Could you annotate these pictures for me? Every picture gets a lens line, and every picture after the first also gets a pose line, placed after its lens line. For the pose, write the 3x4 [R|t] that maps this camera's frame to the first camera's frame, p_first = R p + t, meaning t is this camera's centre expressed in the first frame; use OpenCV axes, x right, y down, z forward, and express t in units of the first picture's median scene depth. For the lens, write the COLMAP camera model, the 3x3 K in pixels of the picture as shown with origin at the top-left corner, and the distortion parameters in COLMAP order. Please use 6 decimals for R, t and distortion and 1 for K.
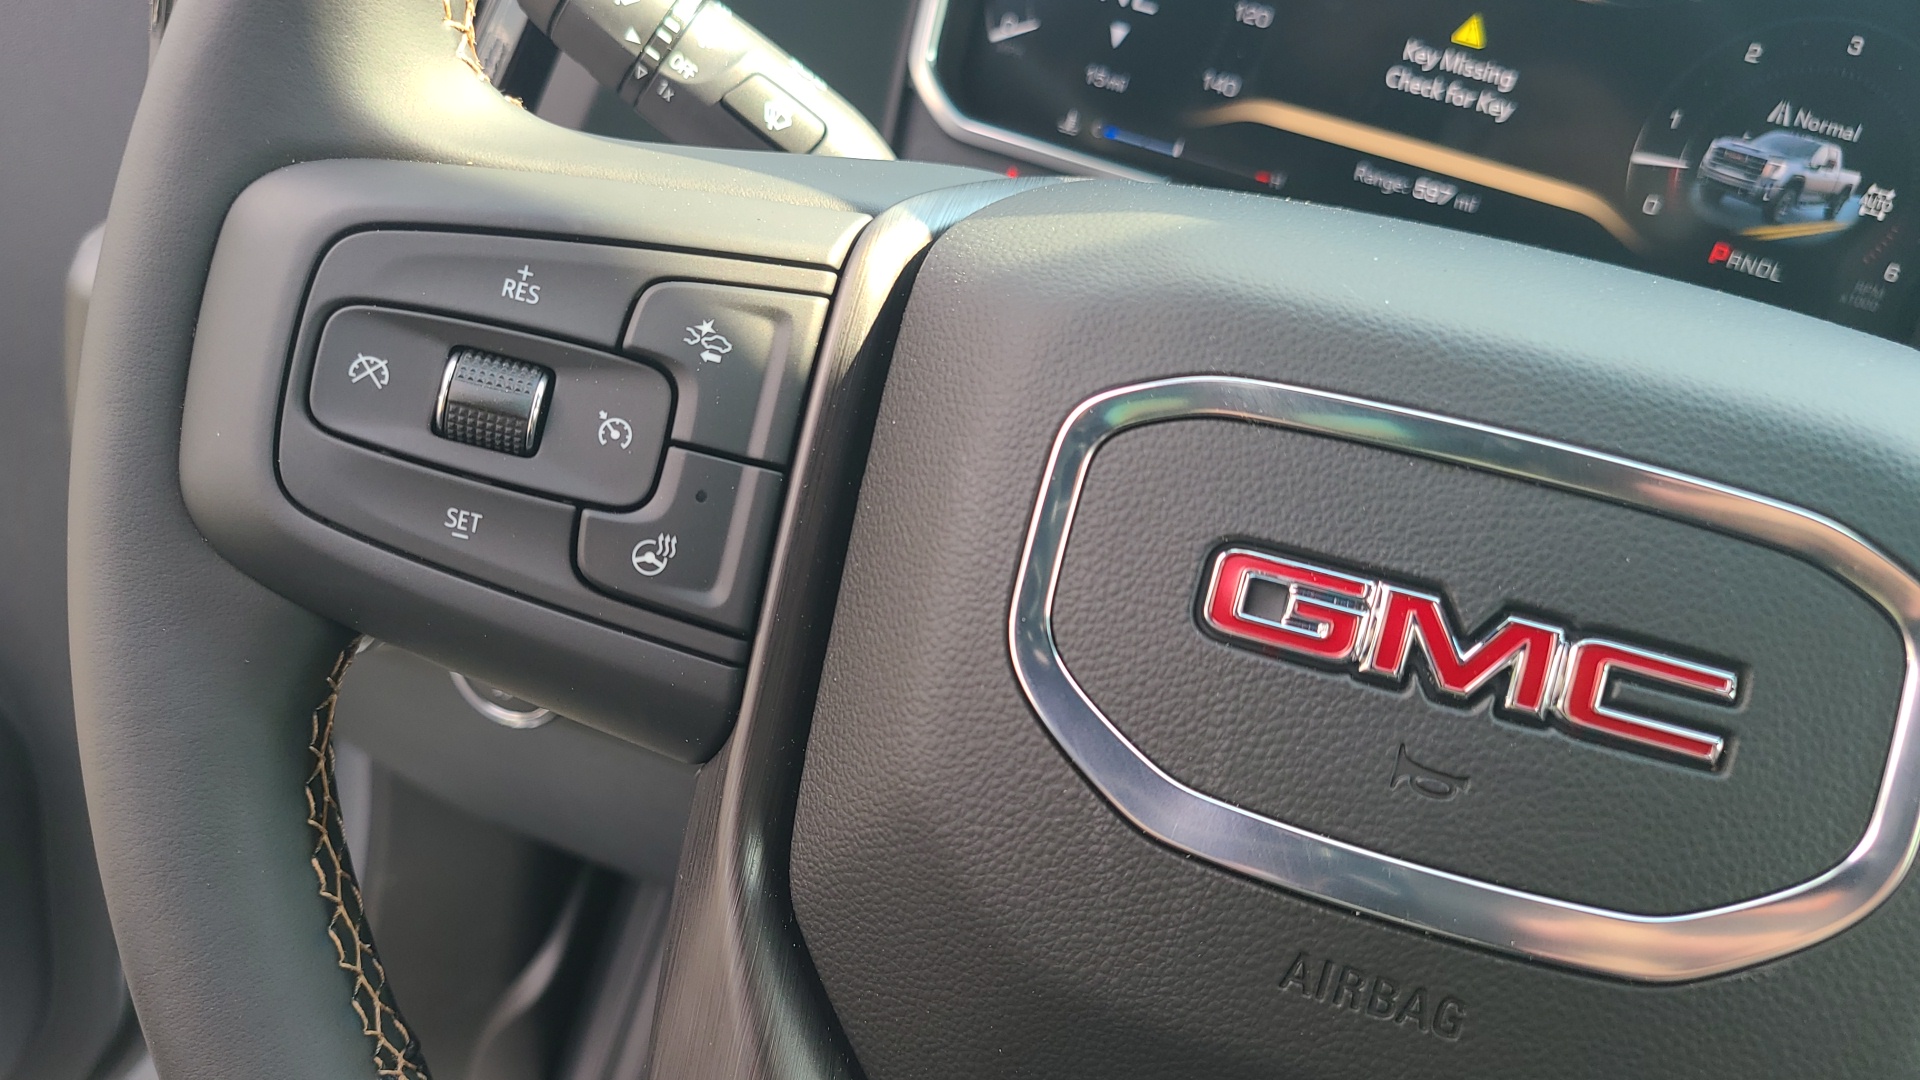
lens RADIAL K [[1479.9, 0, 925.1], [0, 1479.9, 524.2], [0, 0, 1]] dist [0.000958, -0.005289]
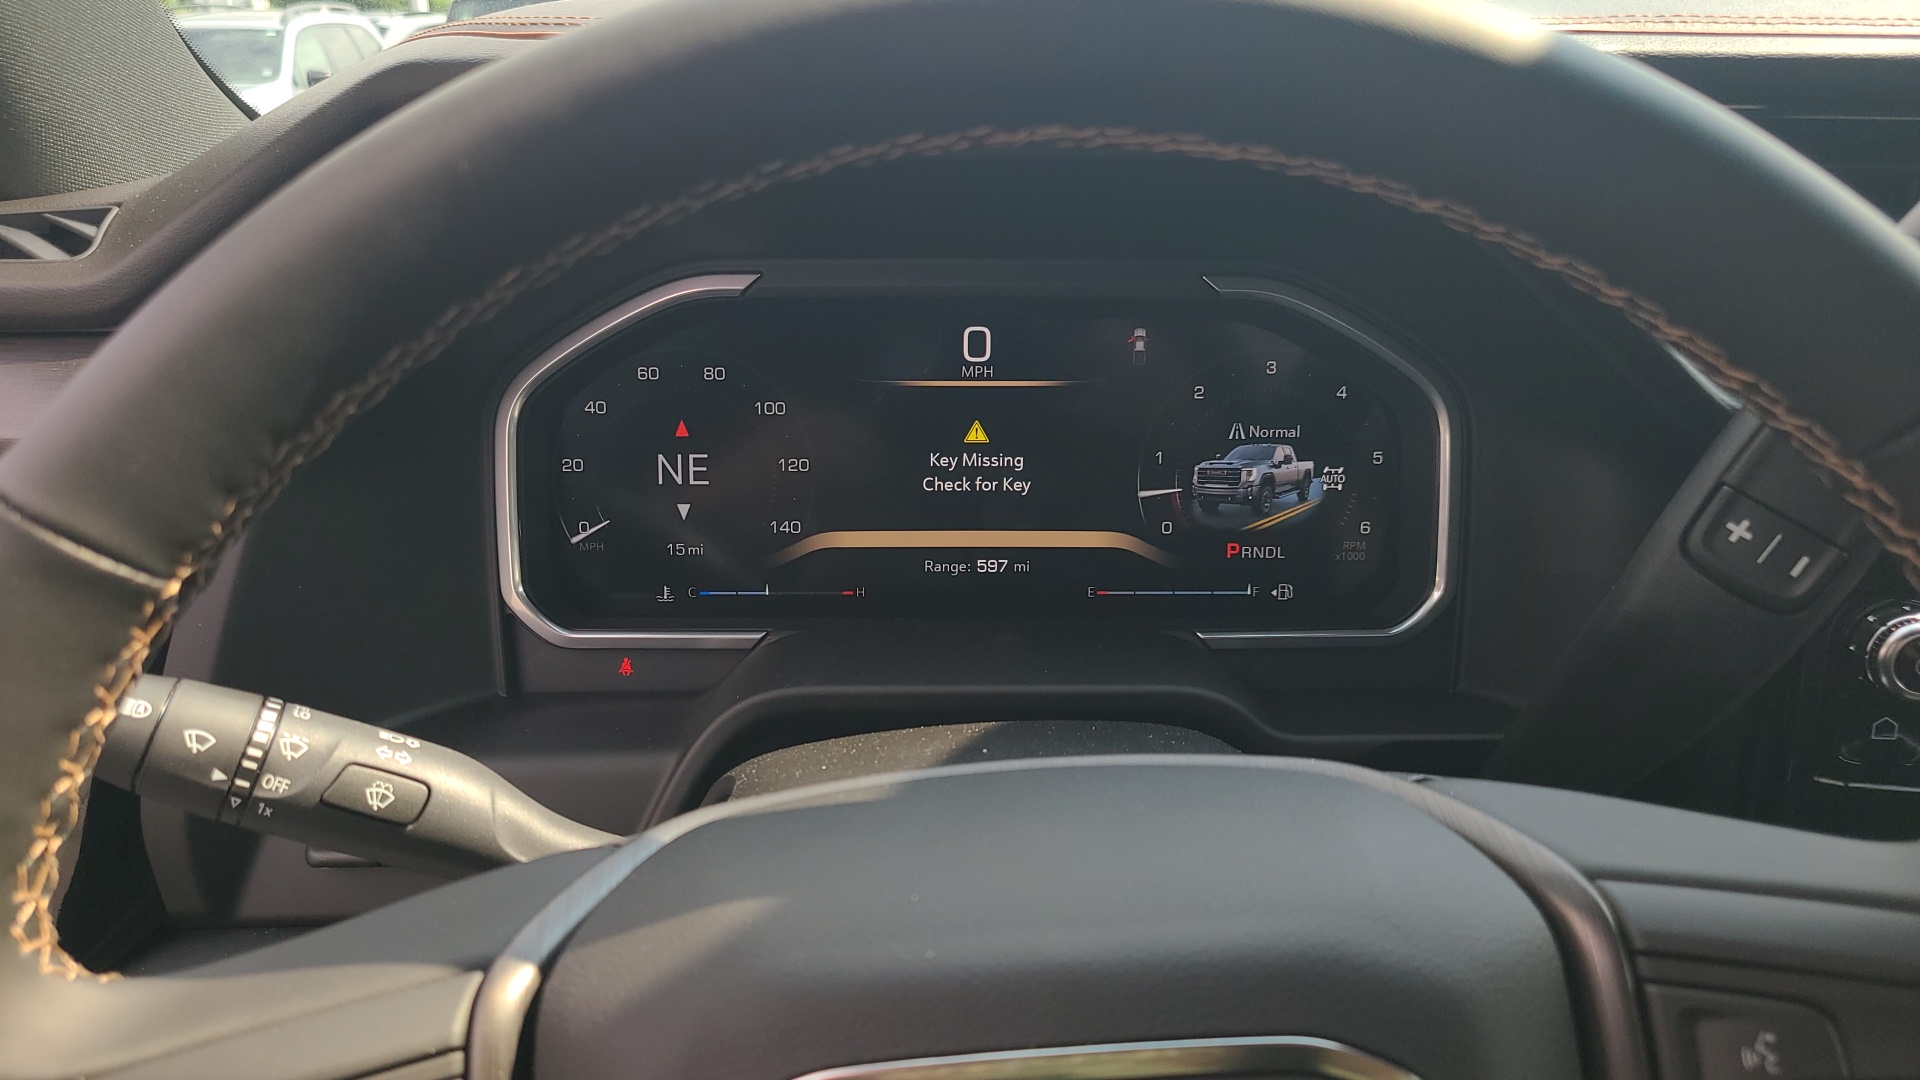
lens RADIAL K [[1446.3, 0, 923.3], [0, 1446.3, 522.1], [0, 0, 1]] dist [0.019867, -0.005081]
pose [[0.933711, -0.286834, 0.214265, 0.135518], [0.316640, 0.940889, -0.120279, -0.290132], [-0.167100, 0.180150, 0.969342, -0.159539]]
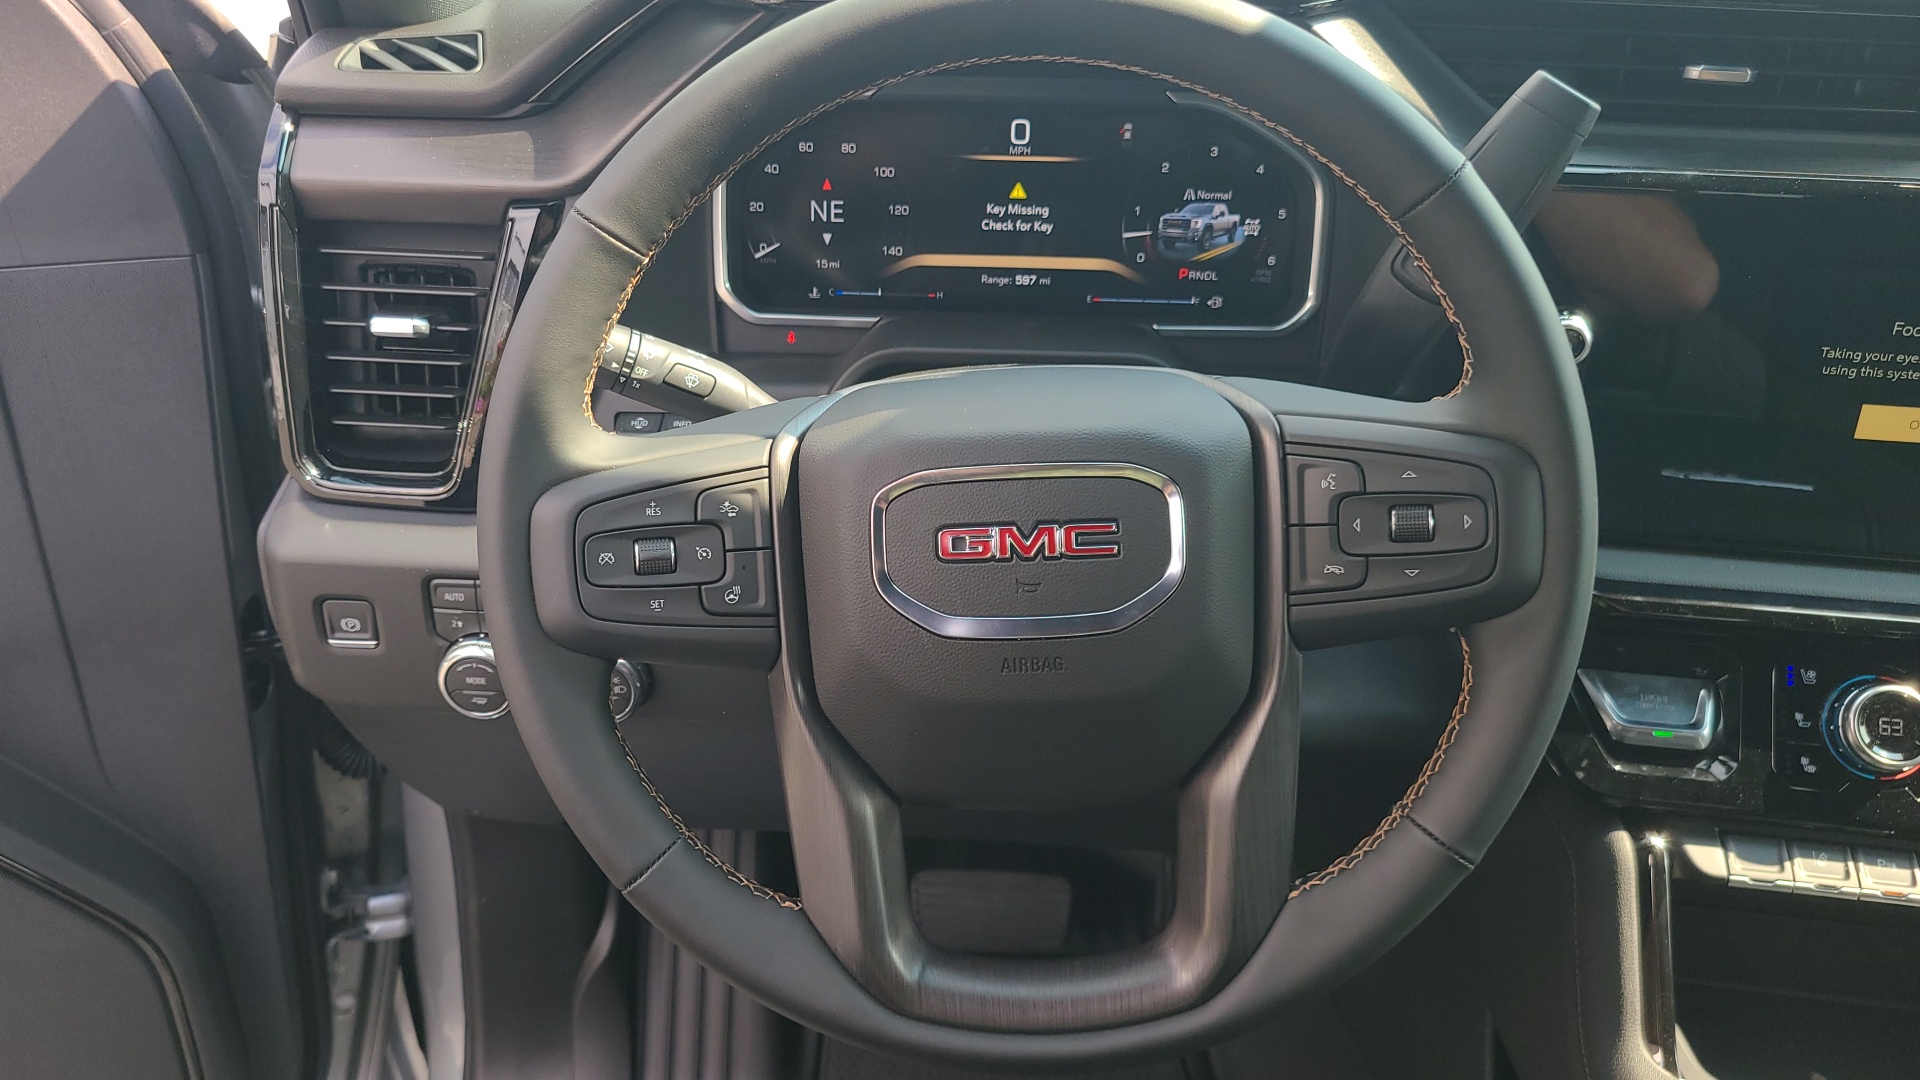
lens RADIAL K [[1446.3, 0, 923.3], [0, 1446.3, 522.1], [0, 0, 1]] dist [0.019867, -0.005081]
pose [[0.950047, -0.288058, 0.120139, -0.126694], [0.286425, 0.957600, 0.031024, -0.078212], [-0.123982, 0.004937, 0.992272, -1.432575]]
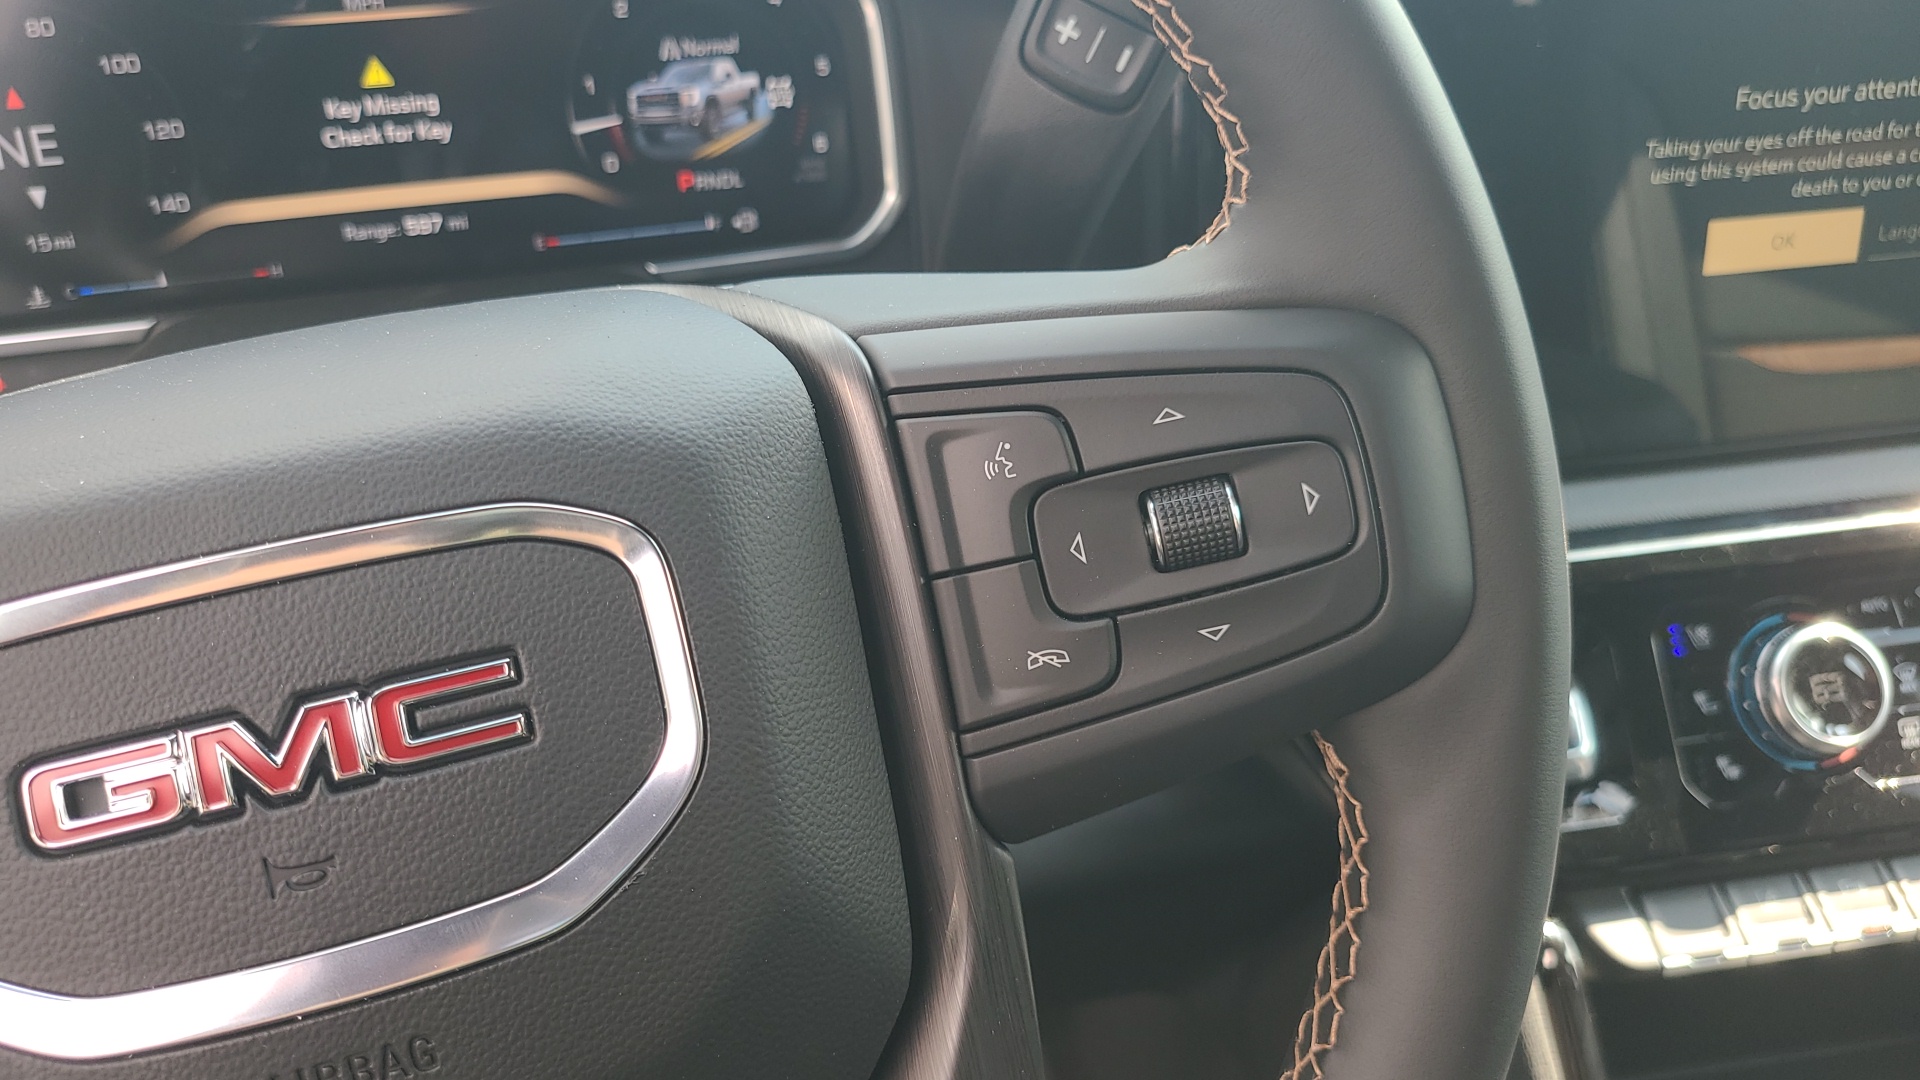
lens RADIAL K [[1479.9, 0, 925.1], [0, 1479.9, 524.2], [0, 0, 1]] dist [0.000958, -0.005289]
pose [[0.821763, -0.446929, 0.353496, 0.359617], [0.442153, 0.891438, 0.099194, 0.030515], [-0.359452, 0.074785, 0.930162, -0.153701]]
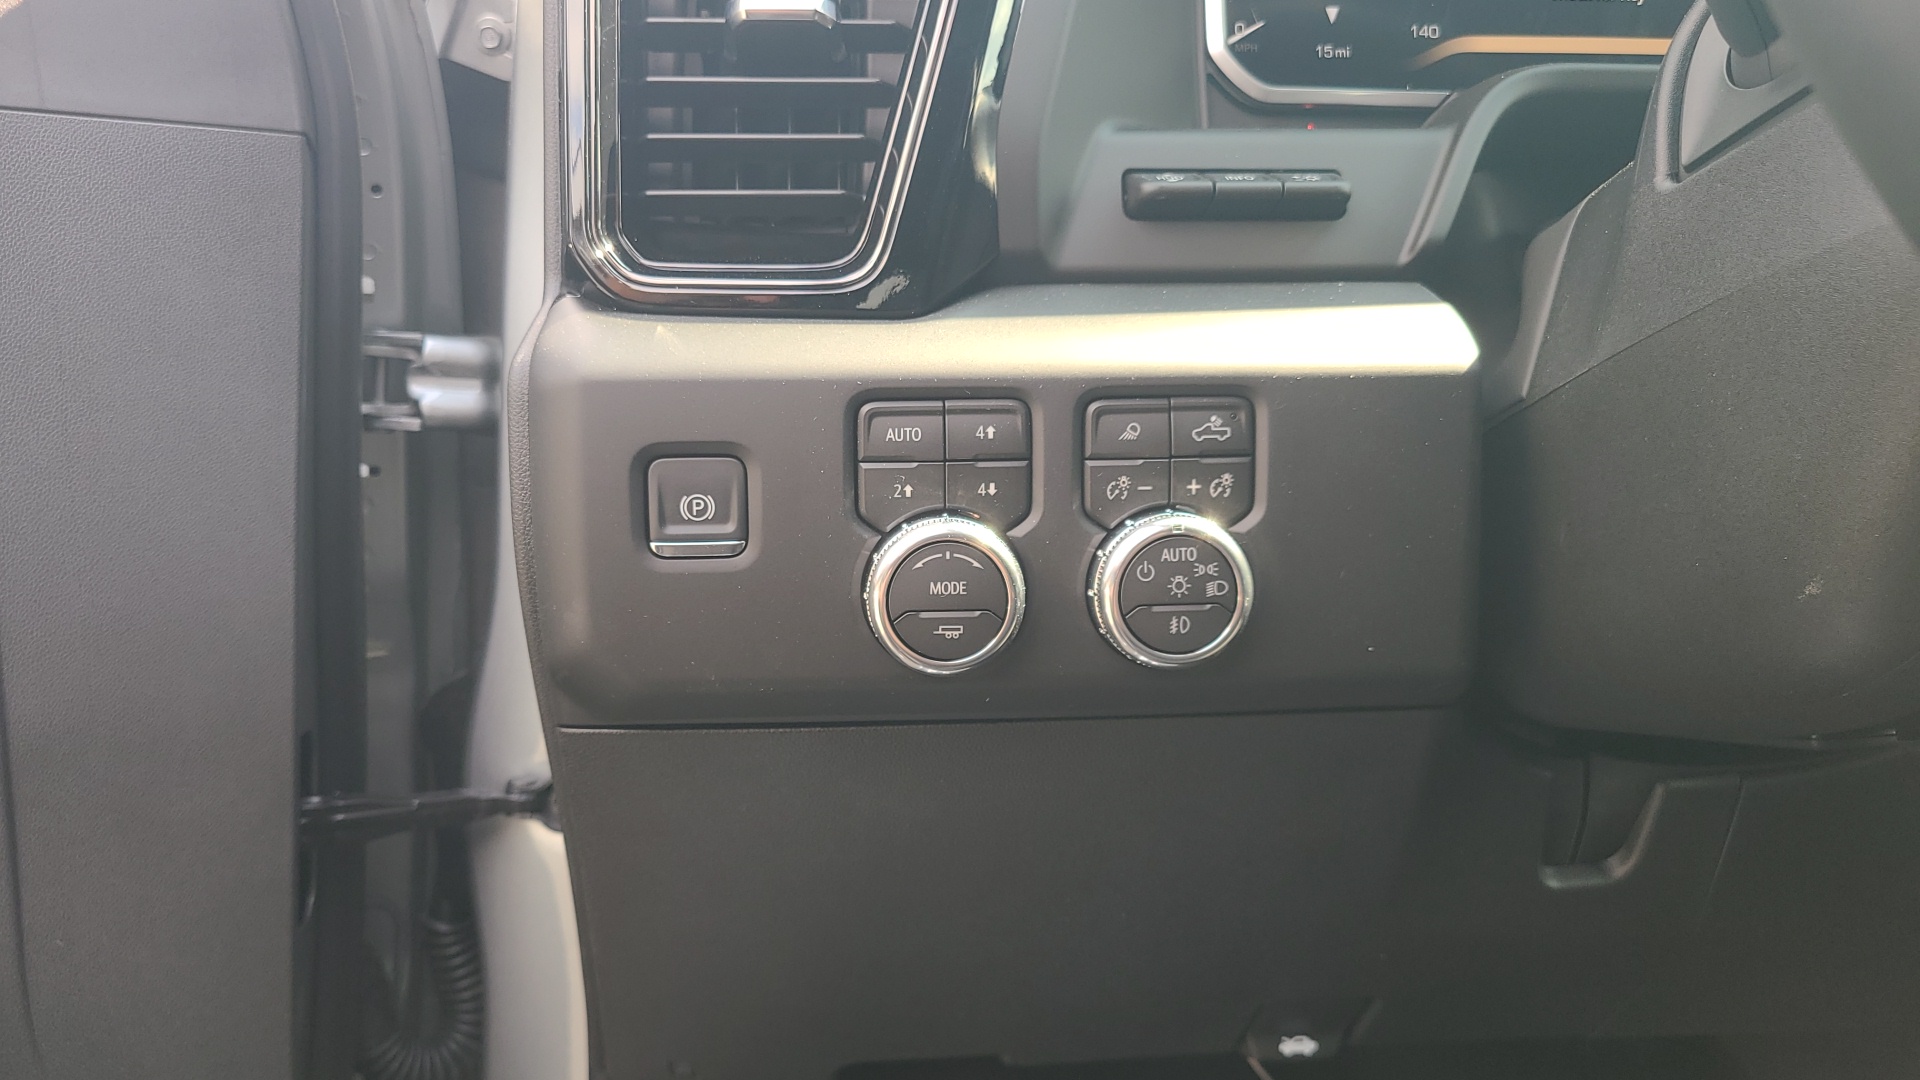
lens RADIAL K [[1479.9, 0, 925.1], [0, 1479.9, 524.2], [0, 0, 1]] dist [0.000958, -0.005289]
pose [[0.908600, -0.267472, 0.320788, -1.363970], [0.348788, 0.908422, -0.230469, 0.404484], [-0.229767, 0.321291, 0.918683, 0.288603]]
